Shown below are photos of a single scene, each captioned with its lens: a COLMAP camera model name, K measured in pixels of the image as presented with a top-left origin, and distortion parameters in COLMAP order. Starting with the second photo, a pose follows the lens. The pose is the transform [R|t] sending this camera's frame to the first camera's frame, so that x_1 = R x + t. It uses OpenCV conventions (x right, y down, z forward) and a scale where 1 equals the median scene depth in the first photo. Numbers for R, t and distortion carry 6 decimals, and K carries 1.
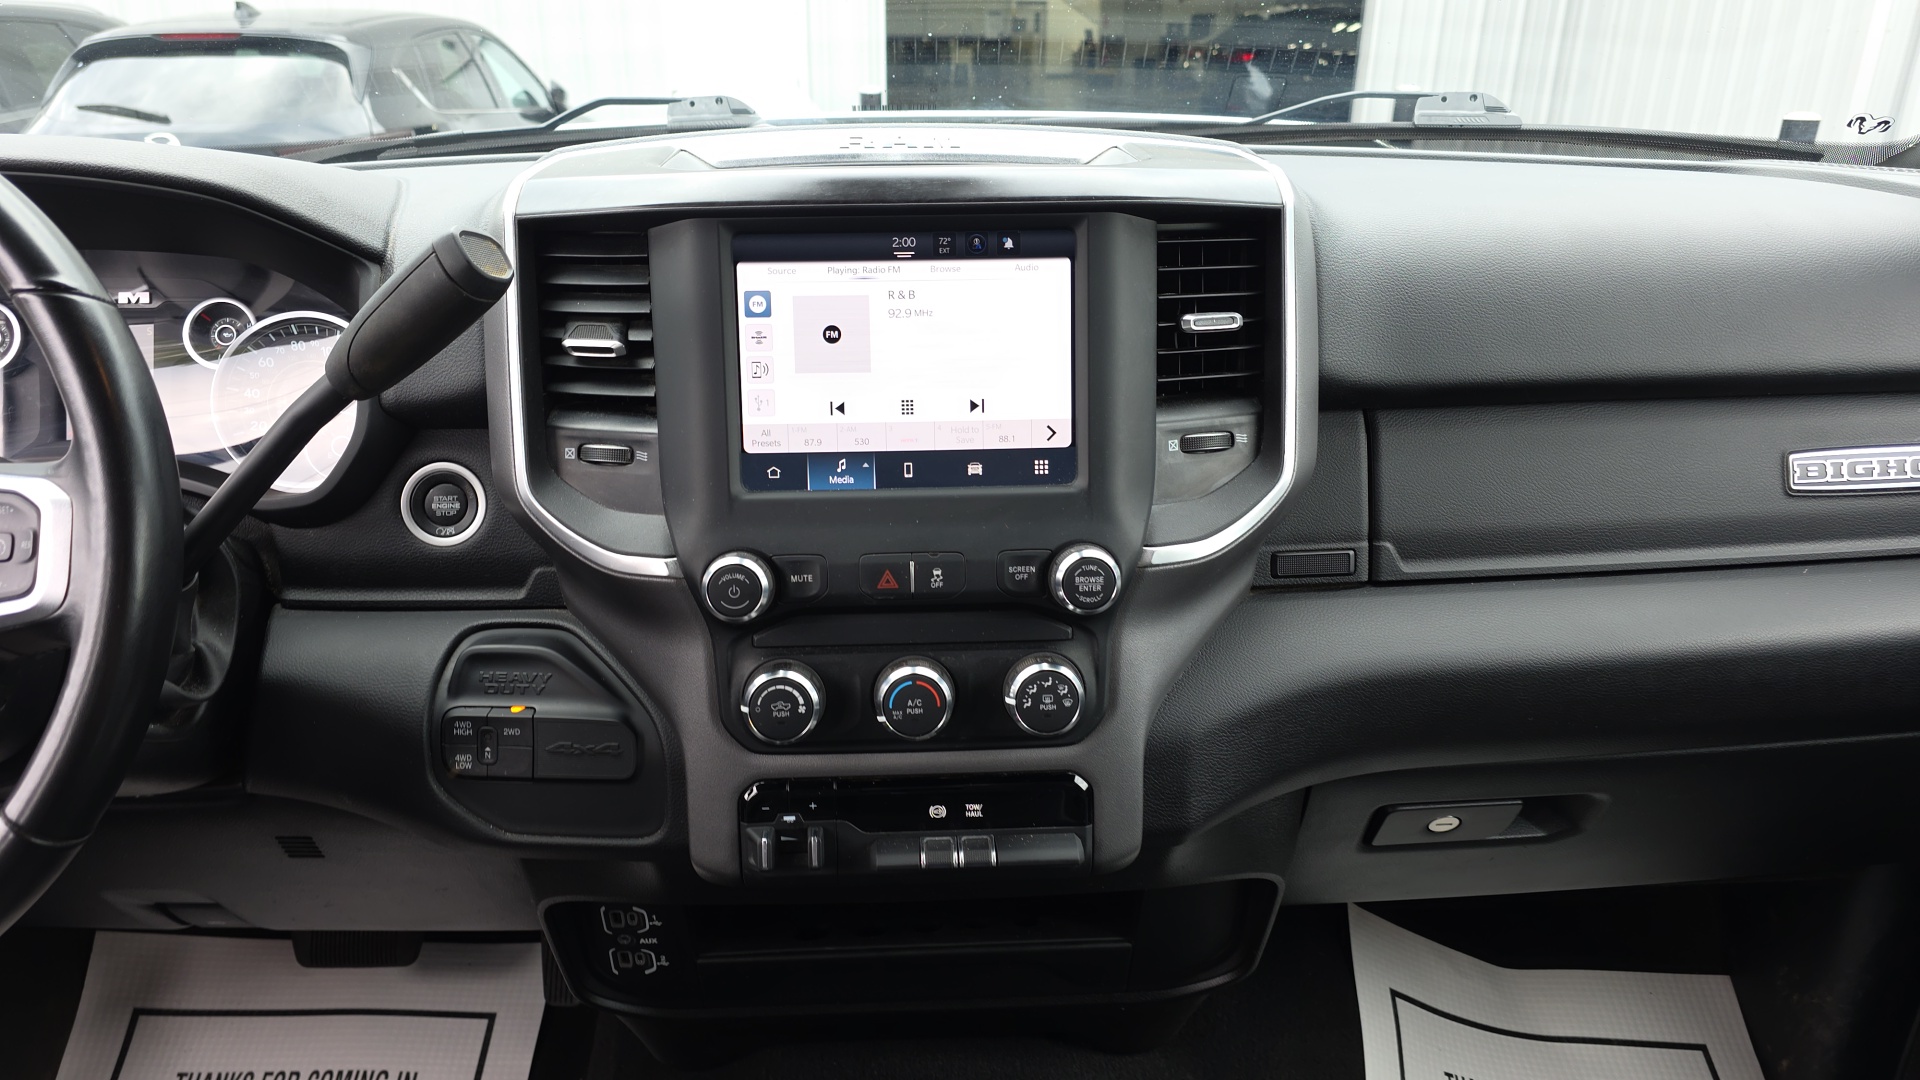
lens RADIAL K [[1274.5, 0, 960.0], [0, 1274.5, 540.0], [0, 0, 1]] dist [0.028900, -0.002068]
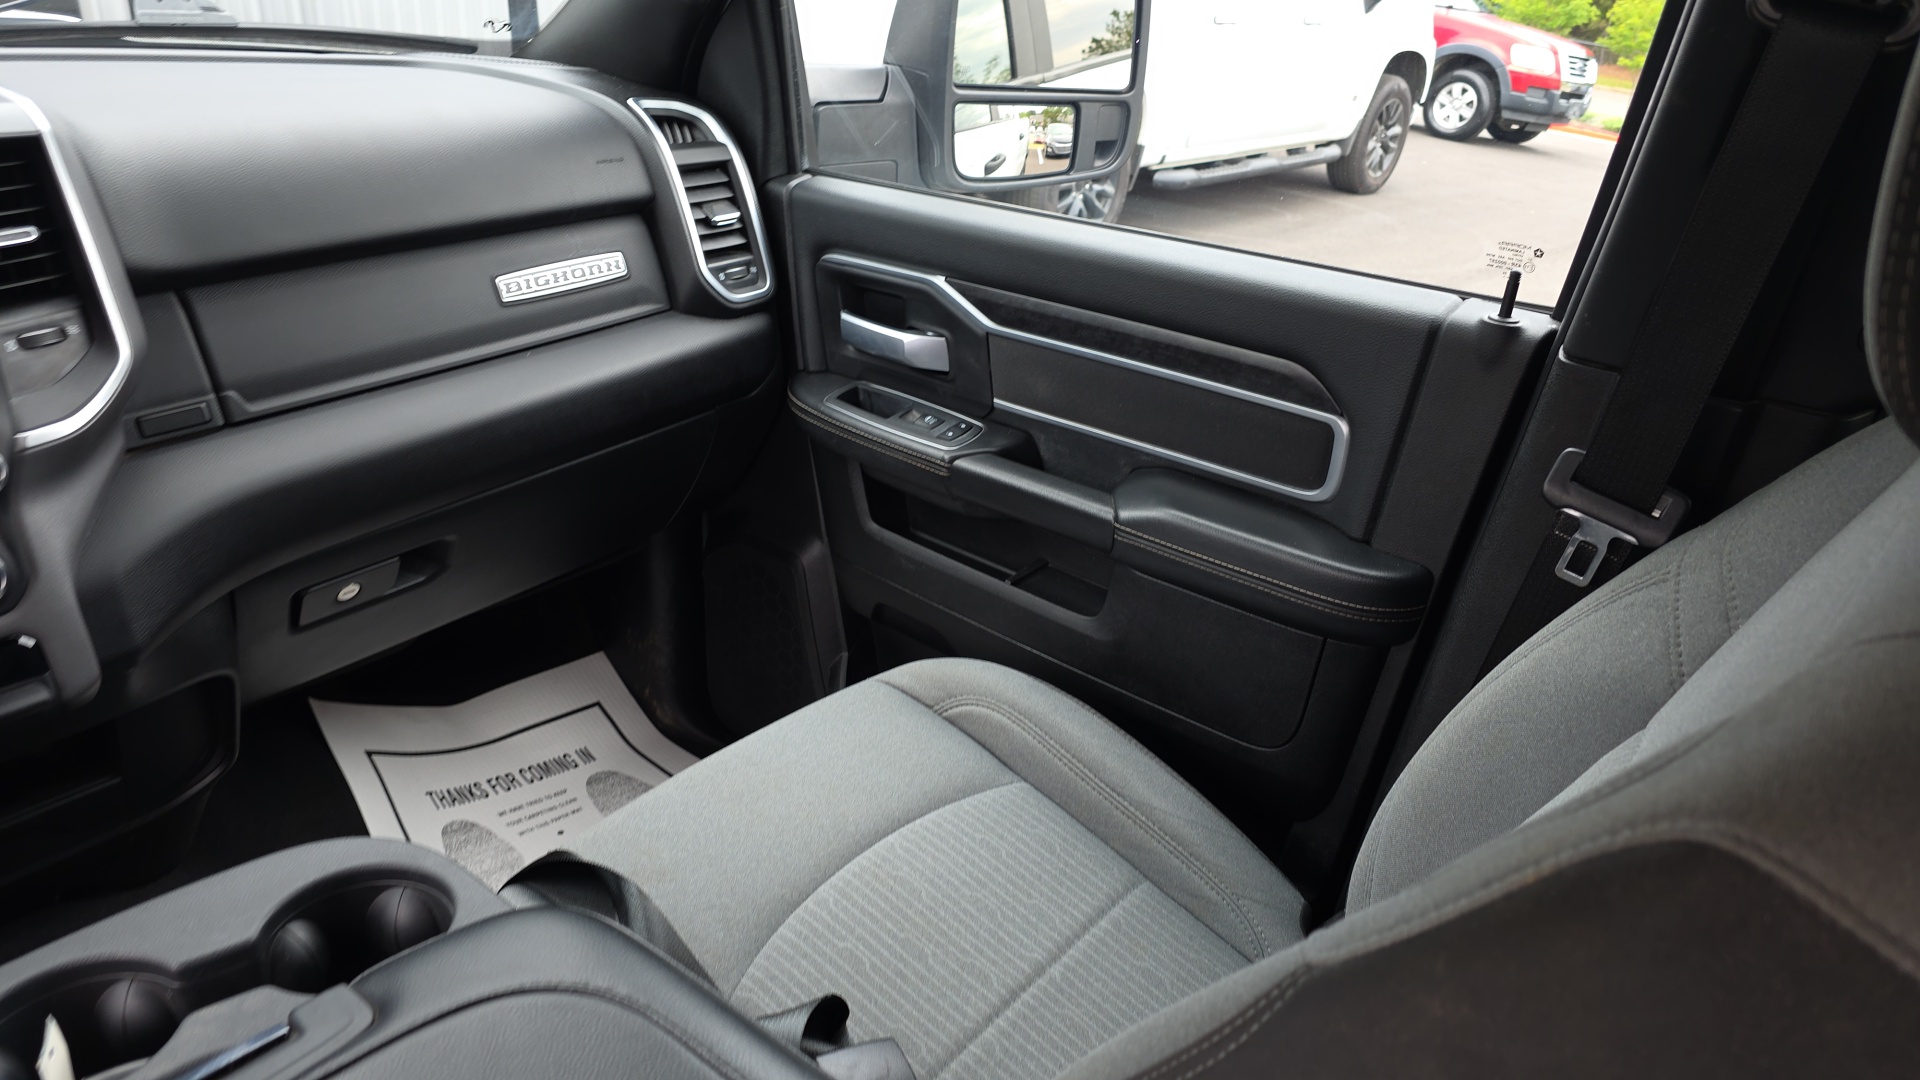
lens RADIAL K [[1271.7, 0, 944.8], [0, 1271.7, 587.4], [0, 0, 1]] dist [0.044771, -0.042723]
pose [[0.674832, -0.309724, 0.669831, -0.117072], [0.200217, 0.950462, 0.237773, 0.028429], [-0.710293, -0.026346, 0.703413, -0.462867]]
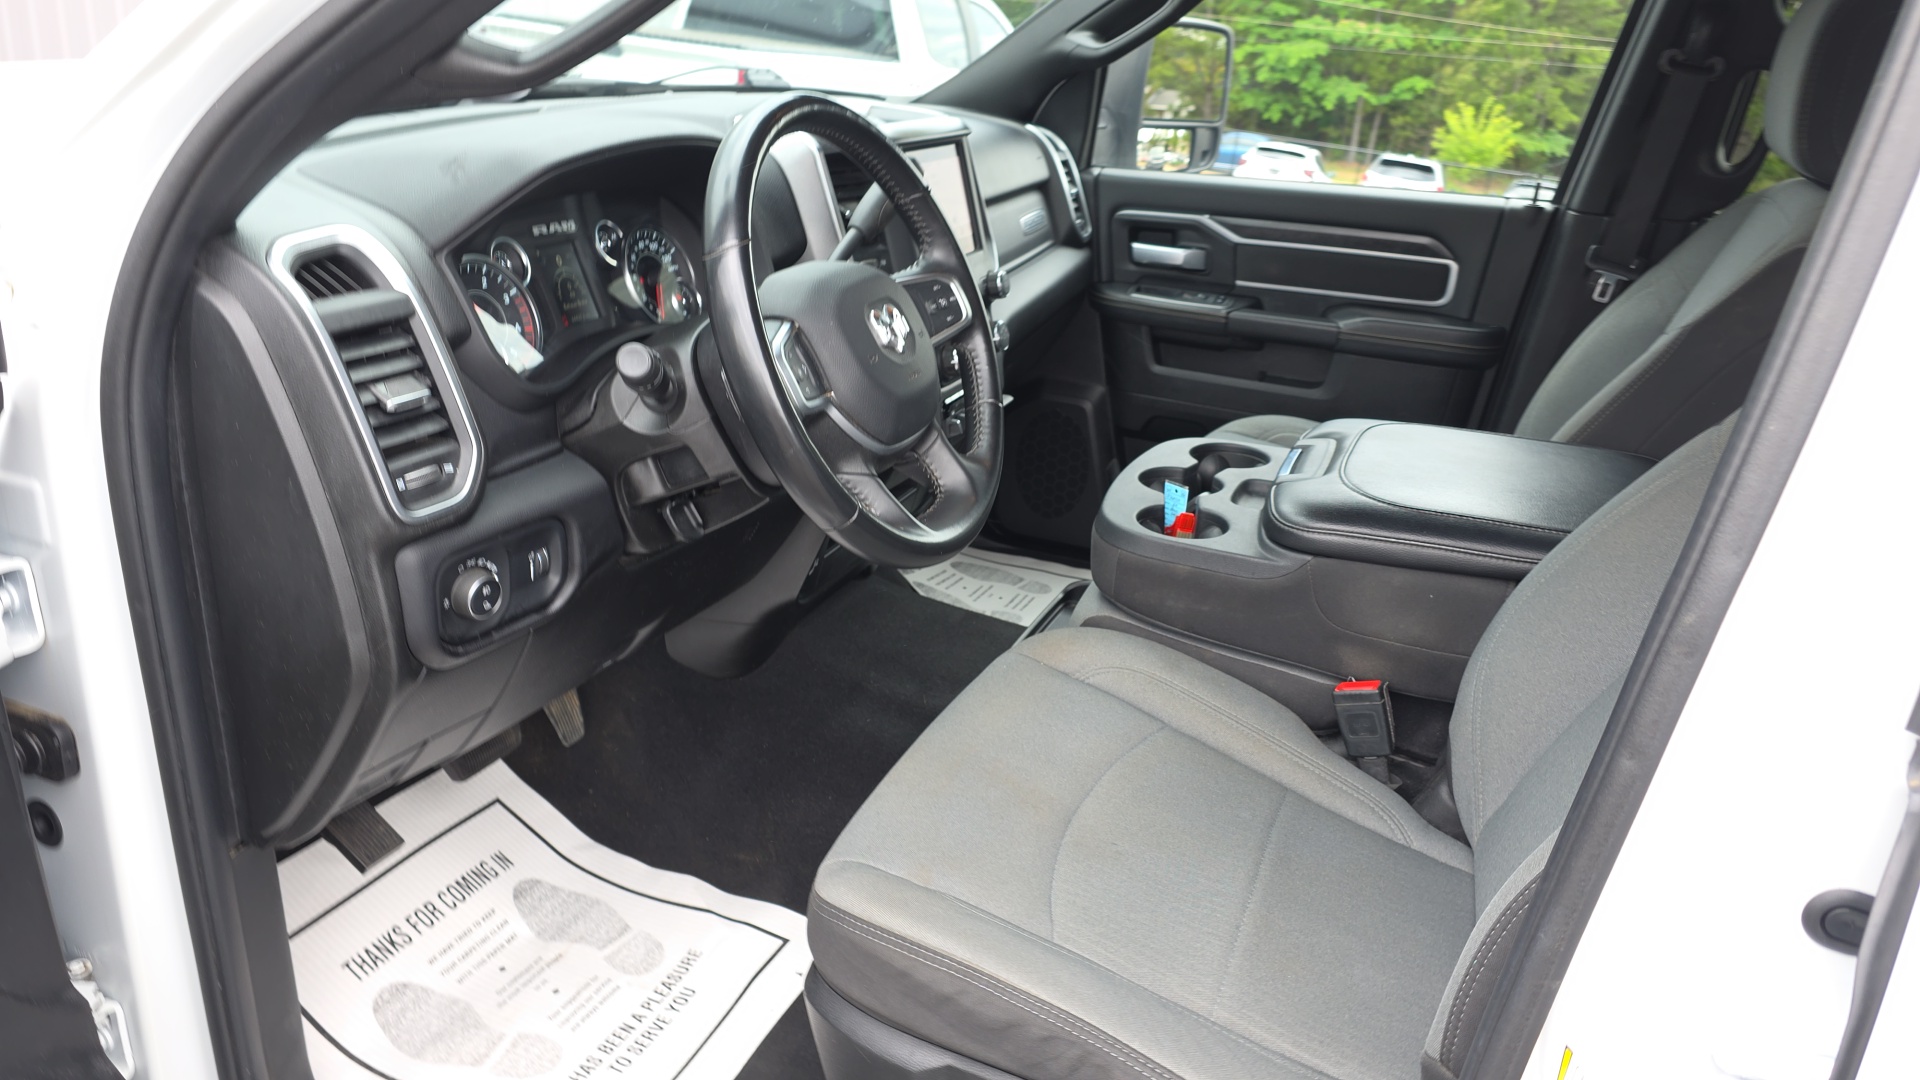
lens RADIAL K [[1289.8, 0, 953.7], [0, 1289.8, 535.4], [0, 0, 1]] dist [0.067315, -0.064335]
pose [[0.409214, -0.307379, 0.859105, -2.157061], [0.252392, 0.942944, 0.217154, -0.072849], [-0.876836, 0.127968, 0.463446, -0.049446]]
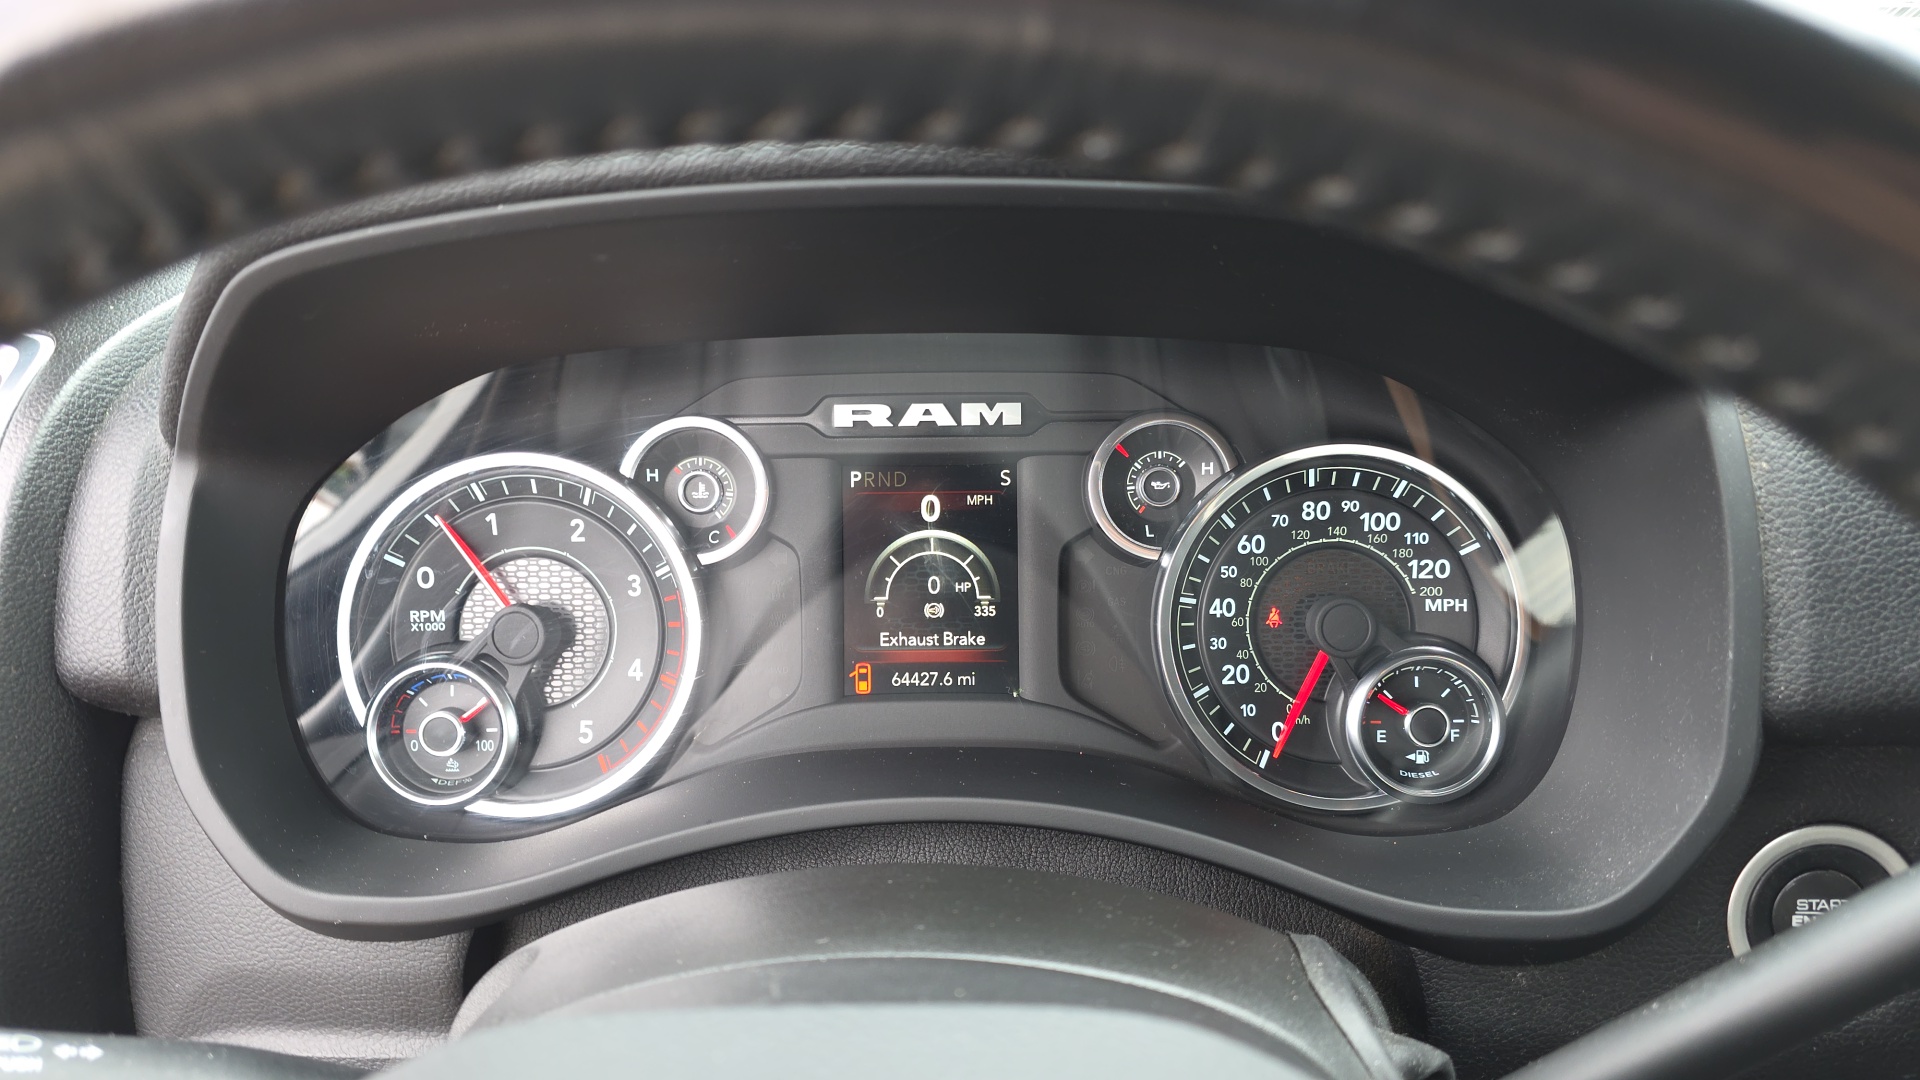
lens RADIAL K [[1289.8, 0, 953.7], [0, 1289.8, 535.4], [0, 0, 1]] dist [0.067315, -0.064335]
pose [[0.999011, 0.009604, -0.043411, -0.733373], [-0.007464, 0.998761, 0.049195, -0.190942], [0.043829, -0.048823, 0.997845, 0.588931]]
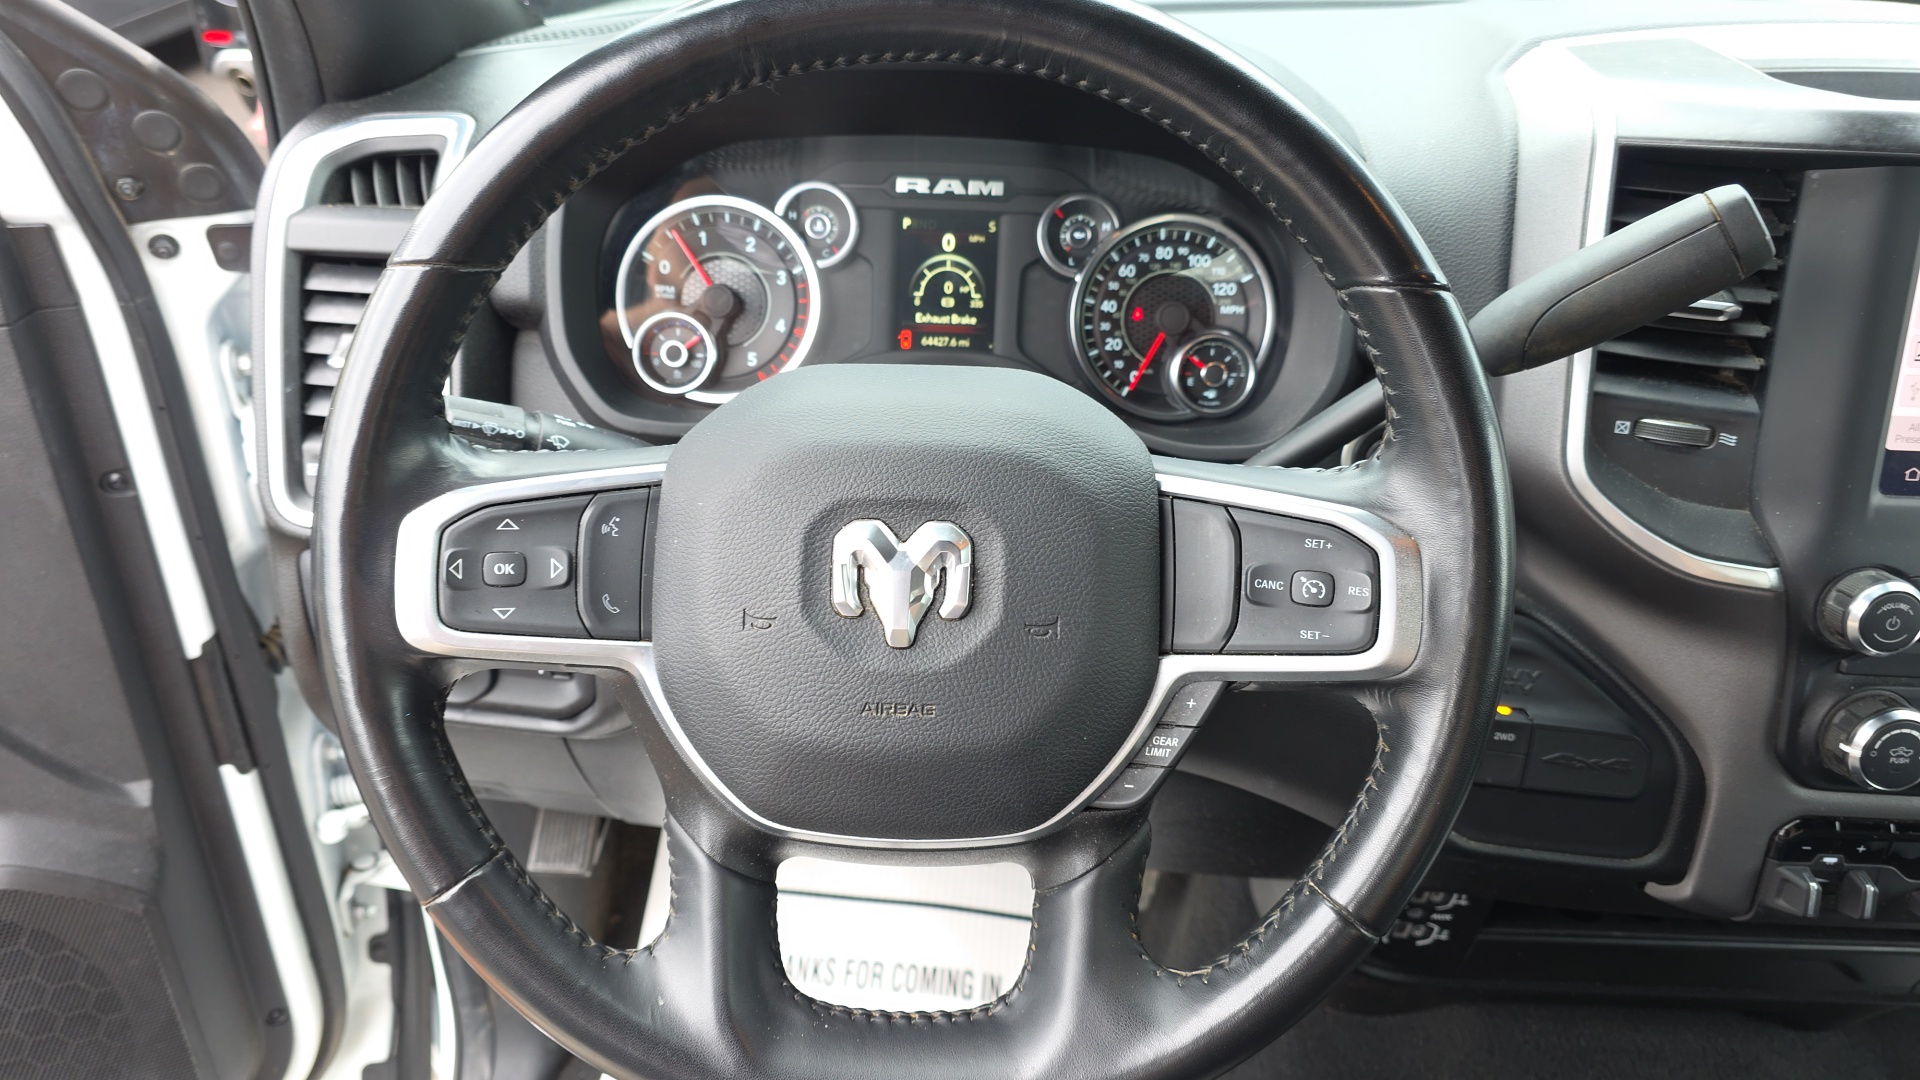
lens RADIAL K [[1289.8, 0, 953.7], [0, 1289.8, 535.4], [0, 0, 1]] dist [0.067315, -0.064335]
pose [[0.997156, 0.063887, -0.039978, -0.709230], [-0.056364, 0.984322, 0.167131, -0.117520], [0.050029, -0.164402, 0.985124, 0.117706]]
